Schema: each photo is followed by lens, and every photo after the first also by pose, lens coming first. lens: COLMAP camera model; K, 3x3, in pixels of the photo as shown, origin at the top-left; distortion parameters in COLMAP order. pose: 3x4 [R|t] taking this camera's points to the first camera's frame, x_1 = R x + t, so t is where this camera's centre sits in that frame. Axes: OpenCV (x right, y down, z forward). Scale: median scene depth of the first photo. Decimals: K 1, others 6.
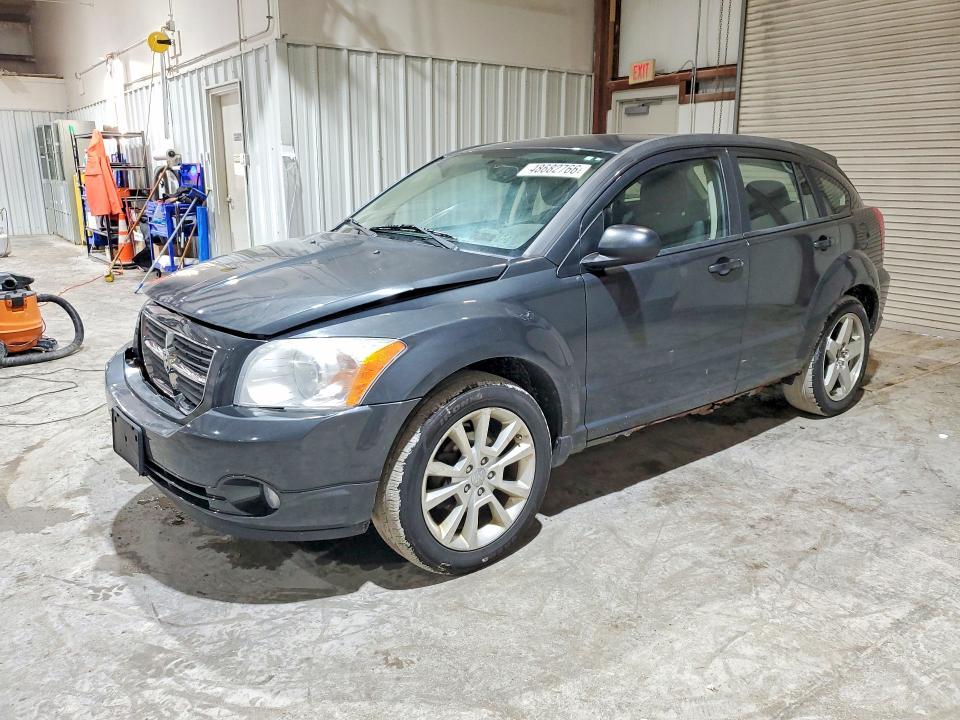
lens RADIAL K [[753.0, 0, 481.8], [0, 753.0, 361.1], [0, 0, 1]] dist [0.006238, 0.023069]
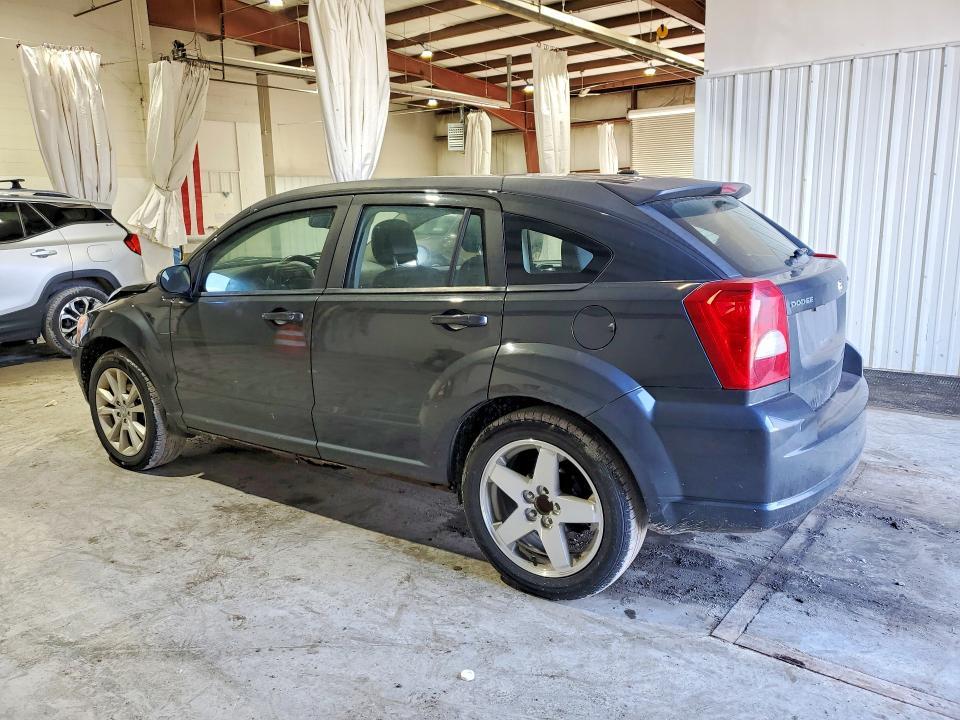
lens RADIAL K [[753.0, 0, 475.0], [0, 753.0, 357.4], [0, 0, 1]] dist [0.006238, 0.023069]
pose [[0.252352, 0.177584, -0.951201, 1.388847], [-0.210340, 0.969577, 0.125212, -0.260936], [0.944498, 0.168478, 0.282027, 0.996607]]
